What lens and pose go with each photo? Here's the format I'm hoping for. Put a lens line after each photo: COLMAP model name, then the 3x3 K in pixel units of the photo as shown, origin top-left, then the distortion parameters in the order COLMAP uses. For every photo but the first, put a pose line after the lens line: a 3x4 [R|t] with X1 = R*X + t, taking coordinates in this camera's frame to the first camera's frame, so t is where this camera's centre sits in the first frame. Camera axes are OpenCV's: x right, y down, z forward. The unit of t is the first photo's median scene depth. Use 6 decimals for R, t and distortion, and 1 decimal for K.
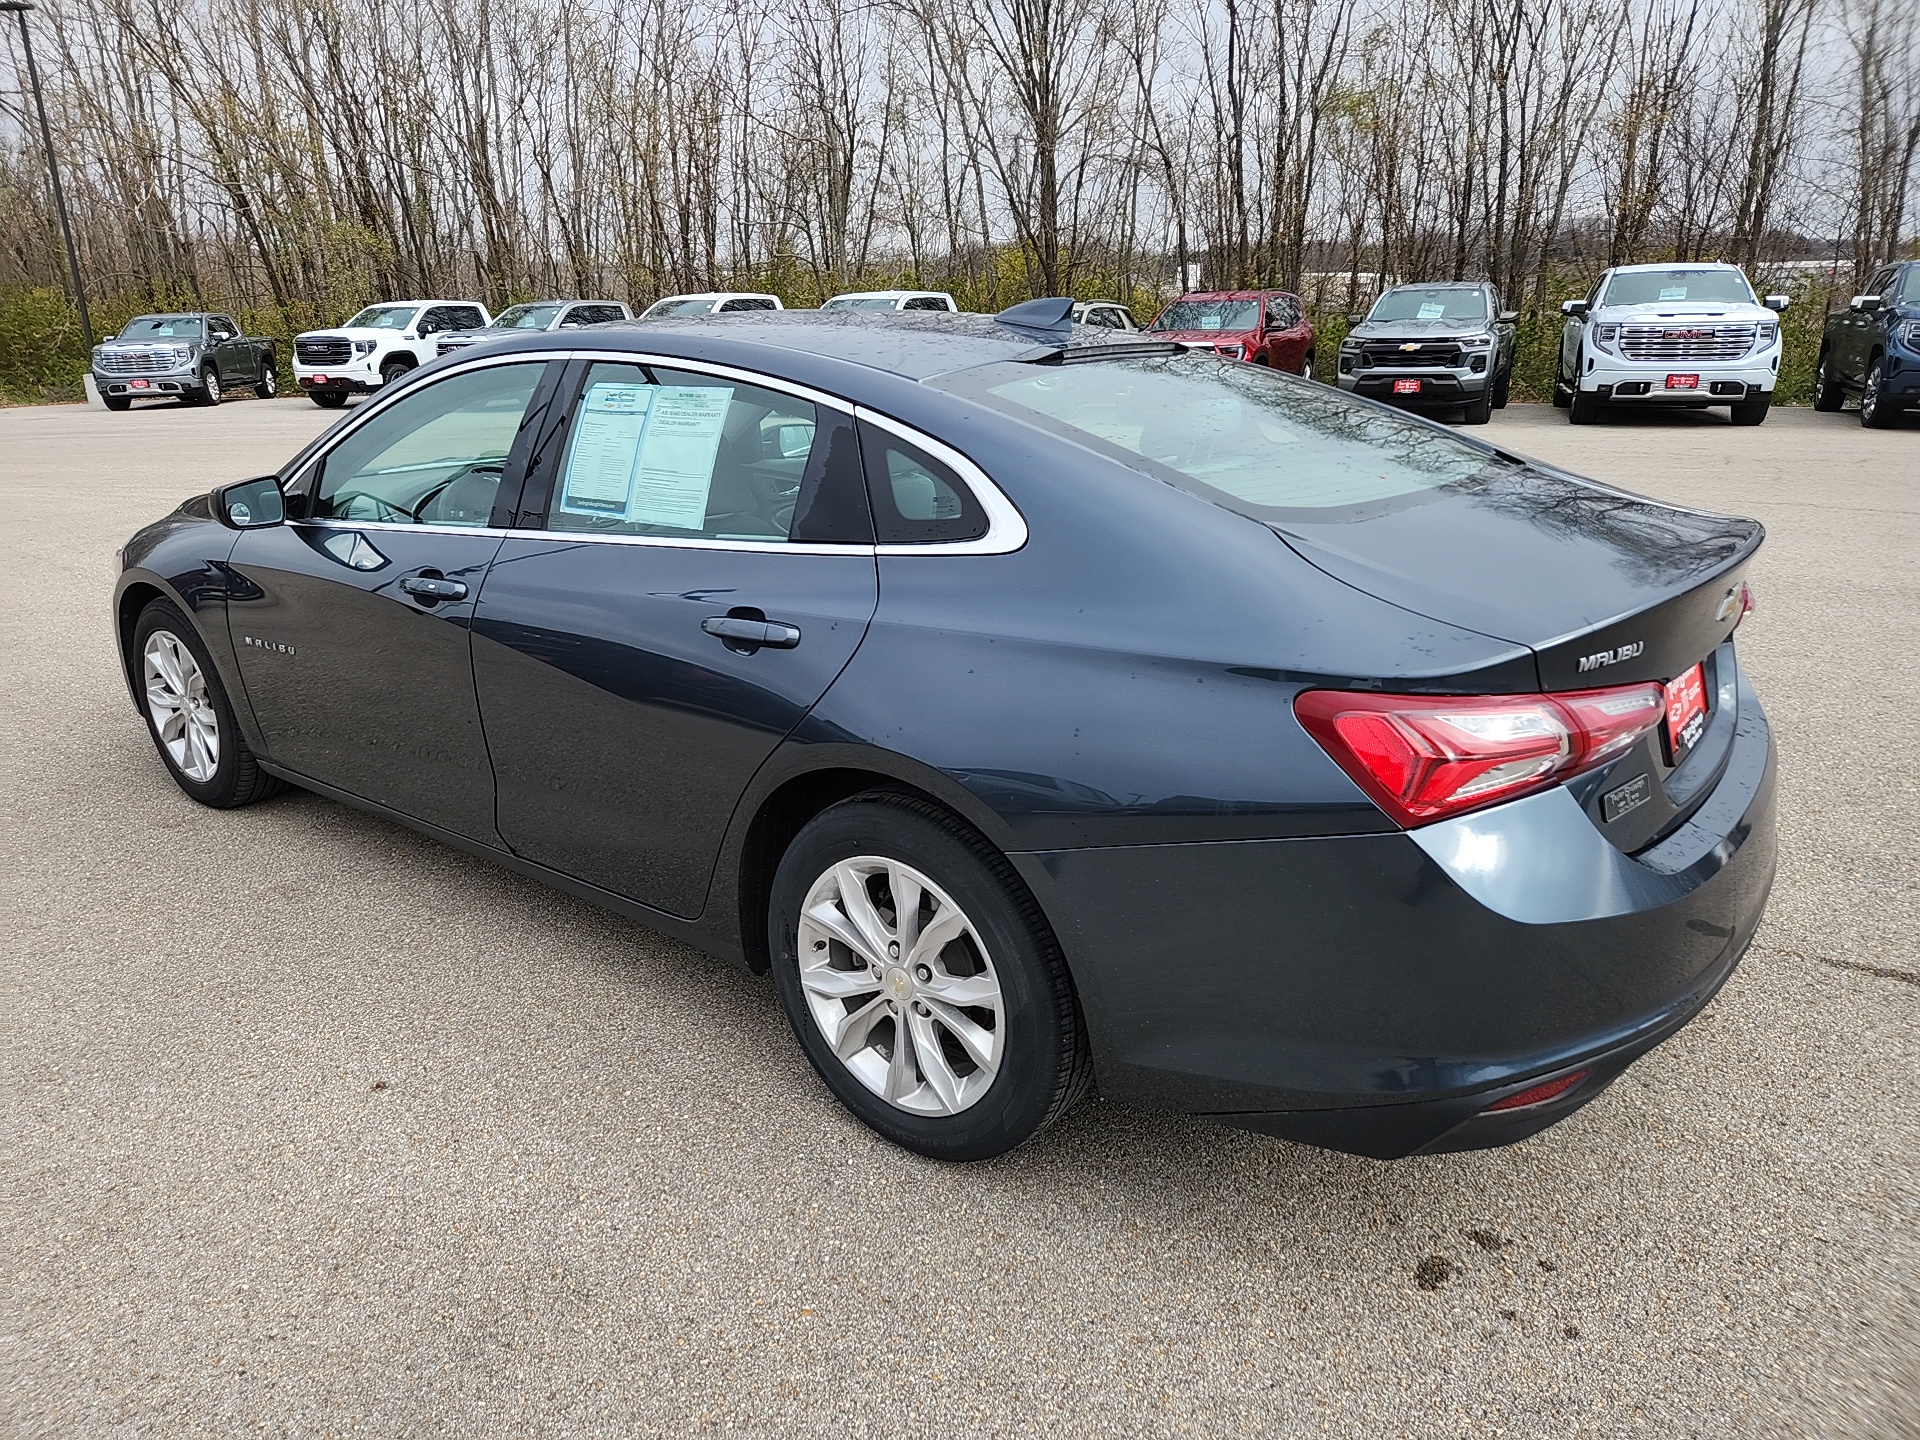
lens RADIAL K [[1270.5, 0, 951.3], [0, 1270.5, 713.9], [0, 0, 1]] dist [0.077696, -0.064653]
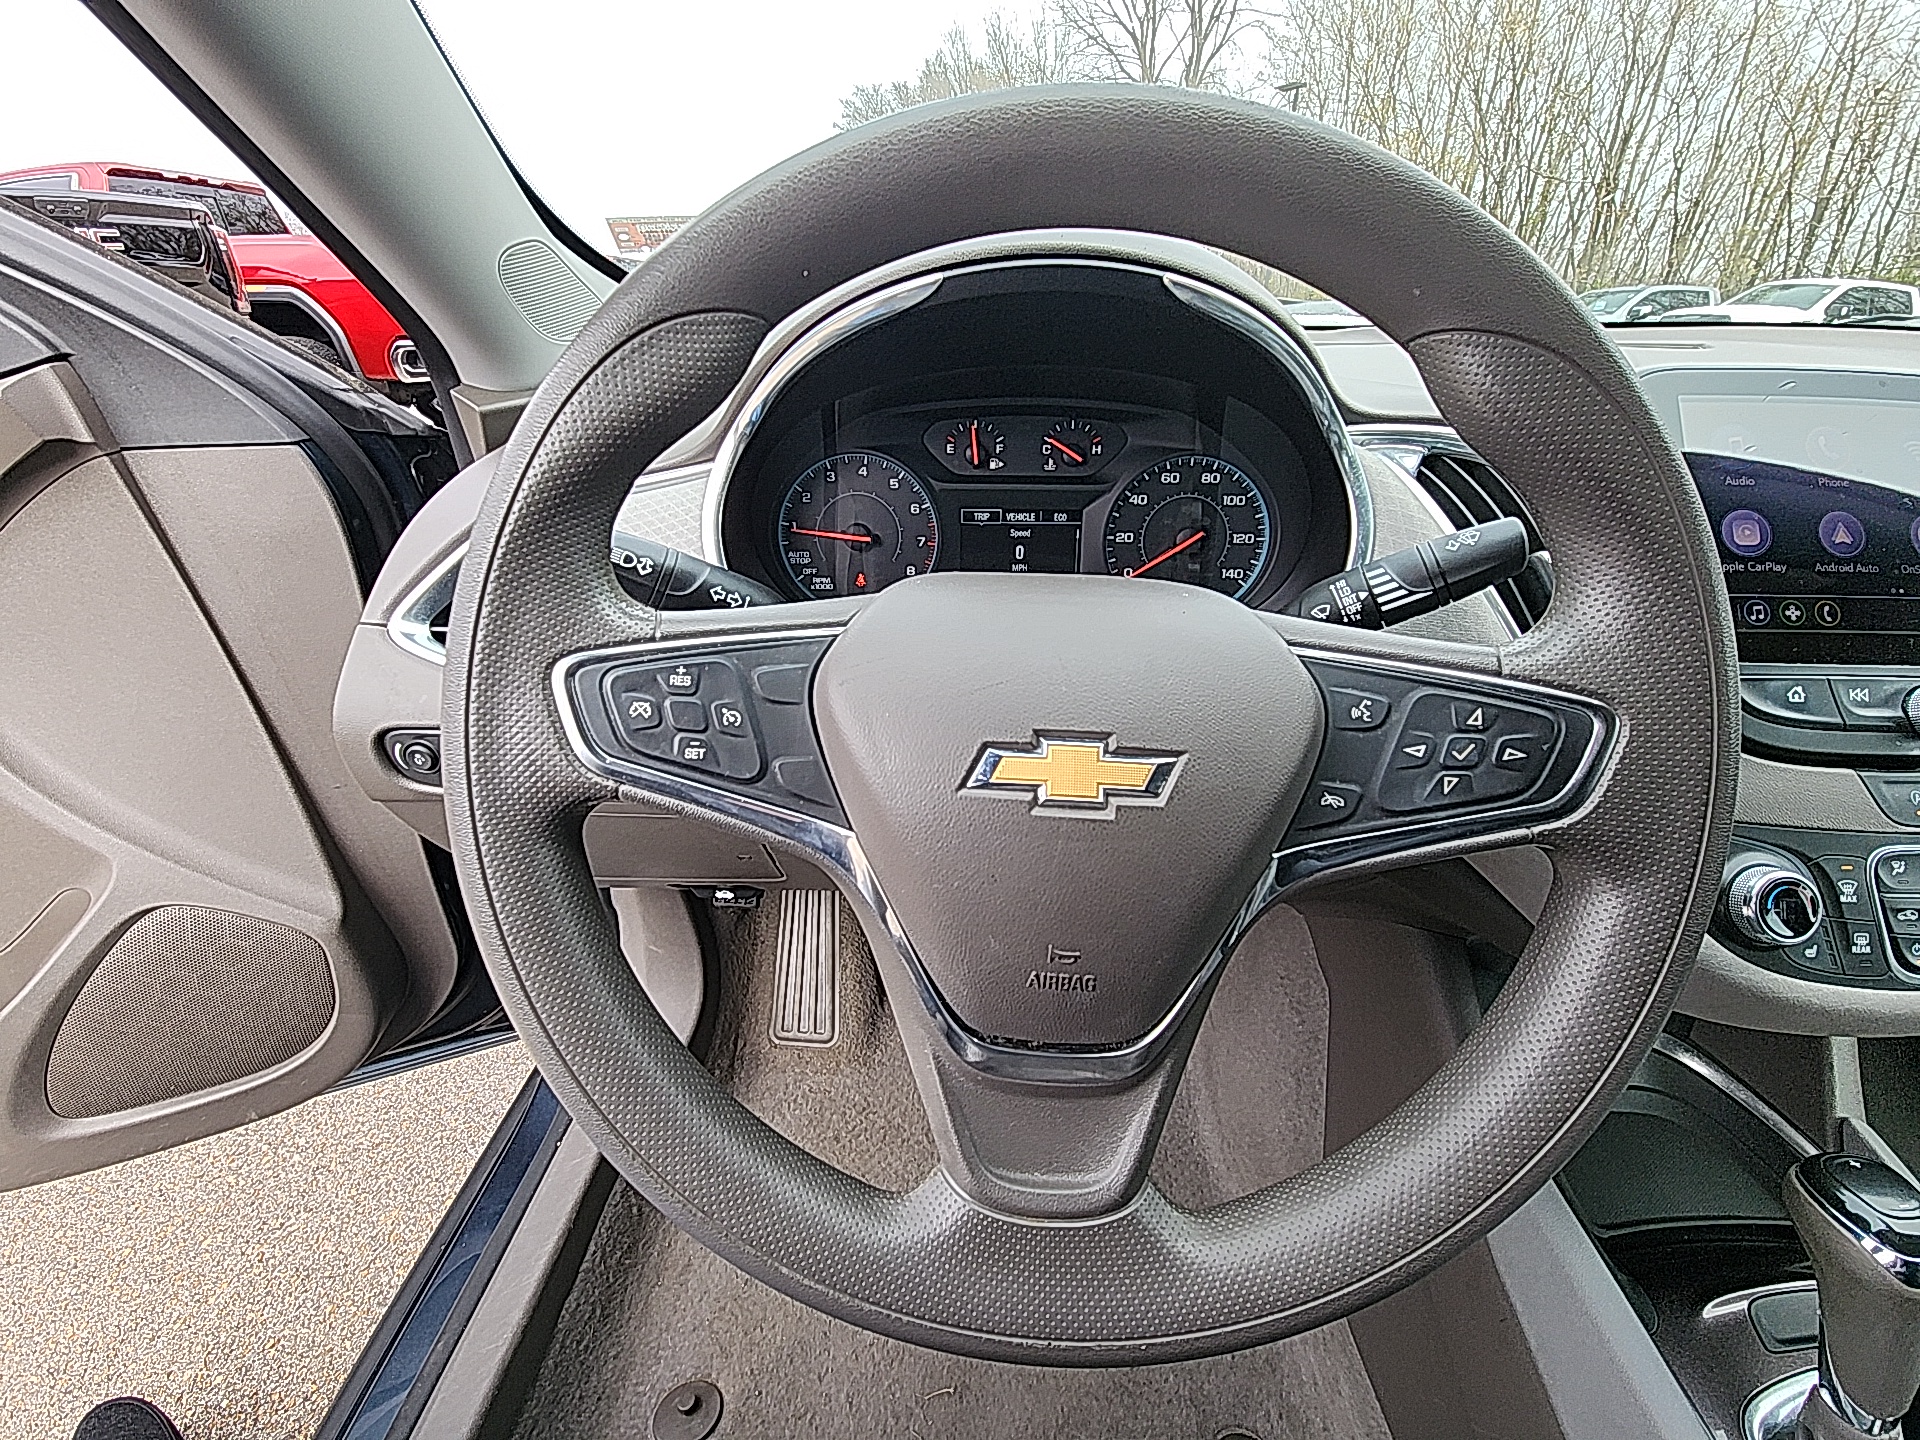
lens RADIAL K [[774.3, 0, 959.3], [0, 774.3, 699.0], [0, 0, 1]] dist [0.010050, -0.007063]
pose [[0.594021, 0.367263, -0.715721, -0.071925], [-0.256877, 0.929722, 0.263877, -0.035157], [0.762334, 0.027104, 0.646616, 0.209666]]
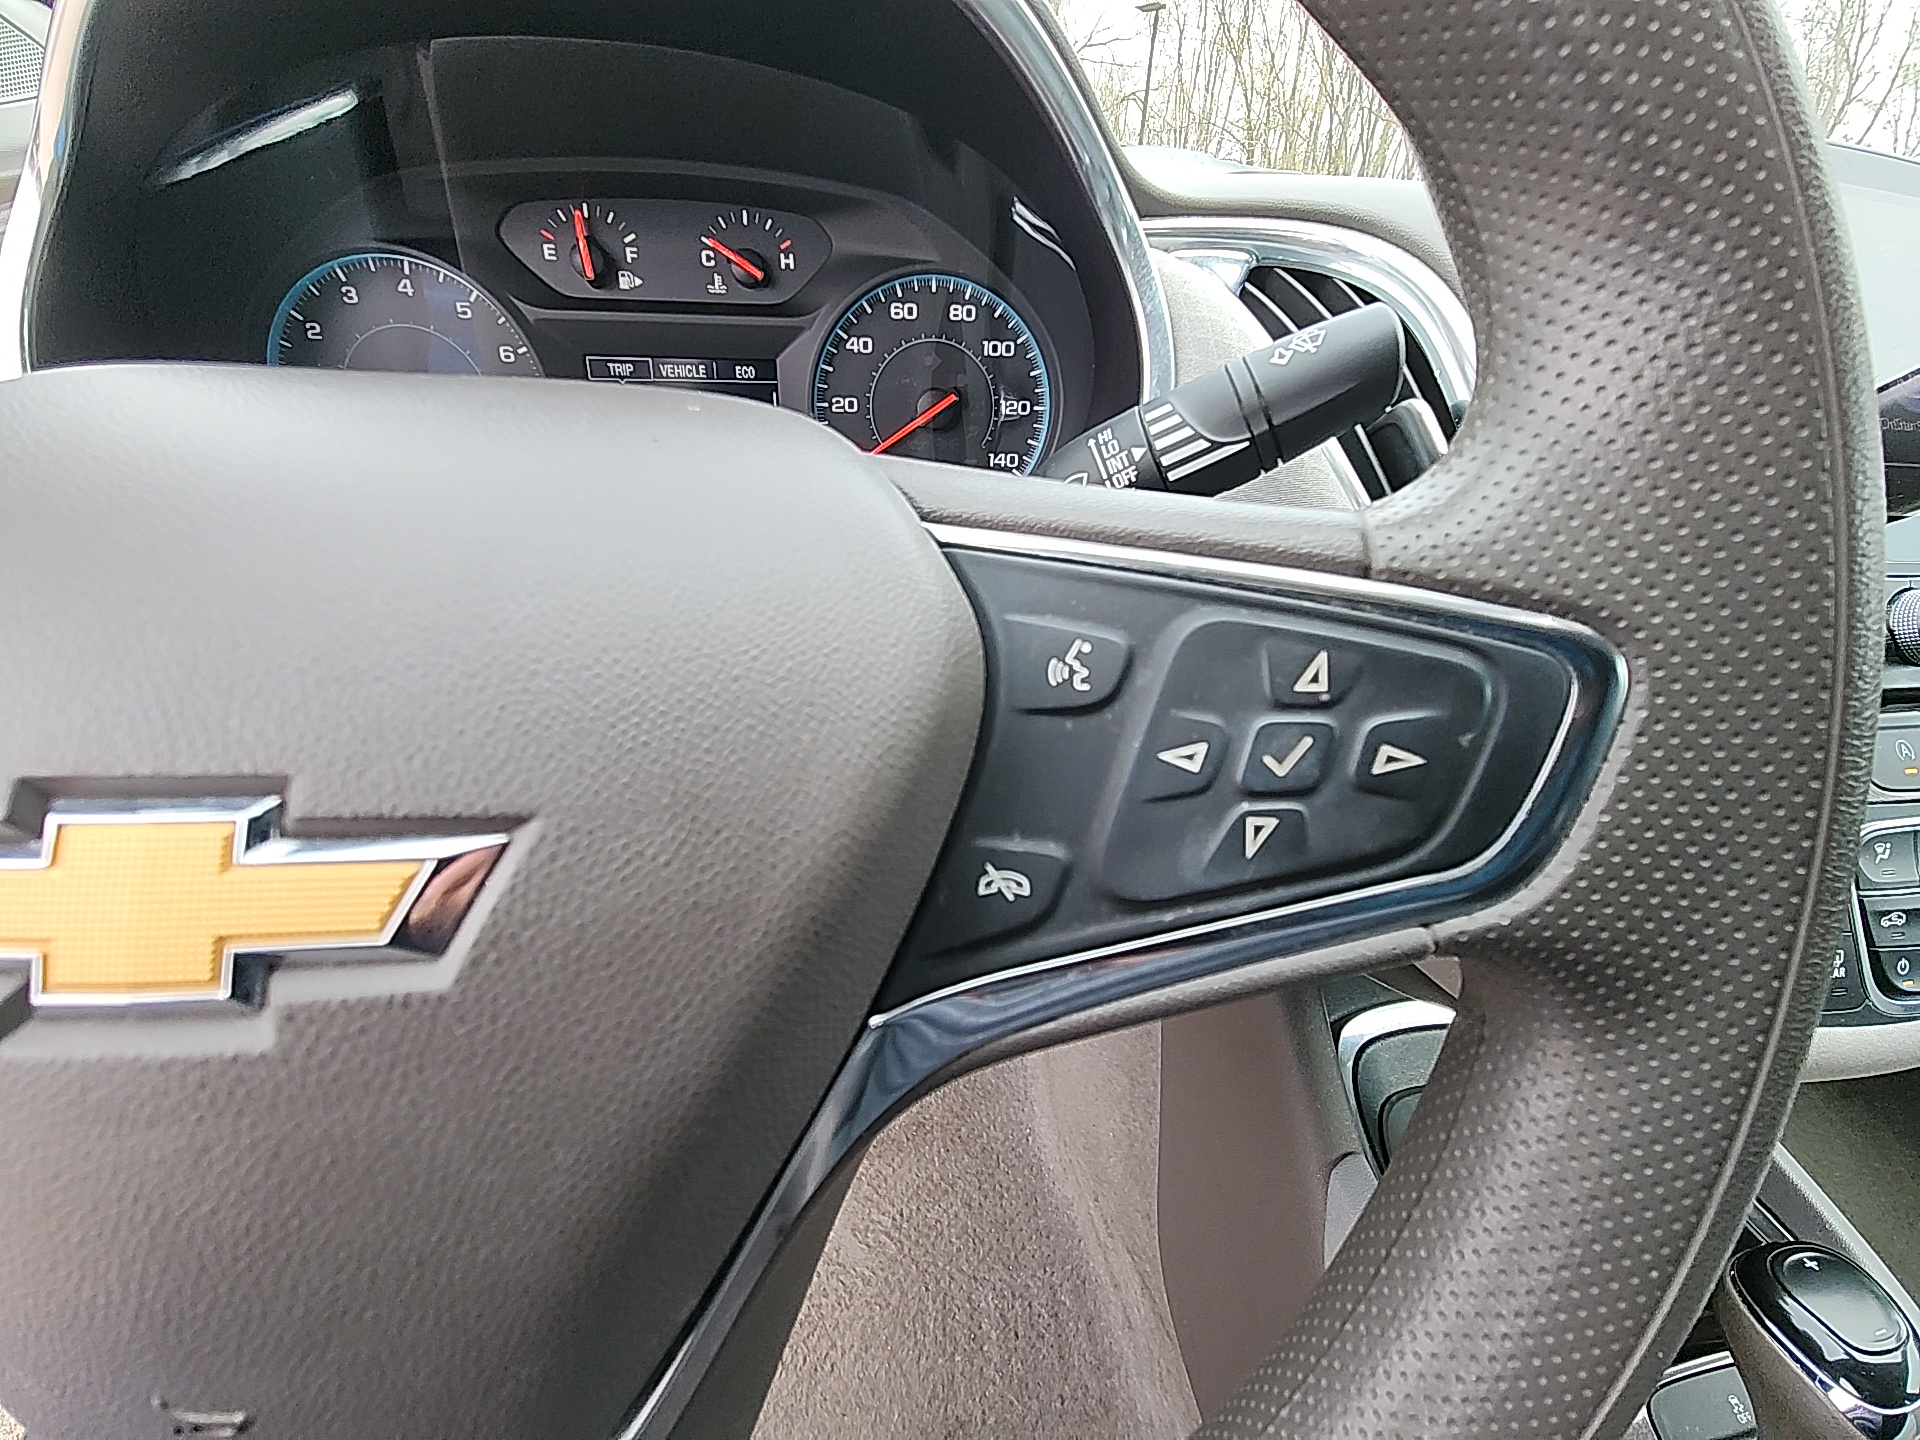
lens RADIAL K [[774.3, 0, 966.8], [0, 774.3, 702.8], [0, 0, 1]] dist [0.010050, -0.007063]
pose [[0.712782, 0.390236, -0.582802, -0.074926], [-0.260271, 0.918763, 0.296873, -0.034340], [0.651308, -0.059919, 0.756444, 0.220621]]
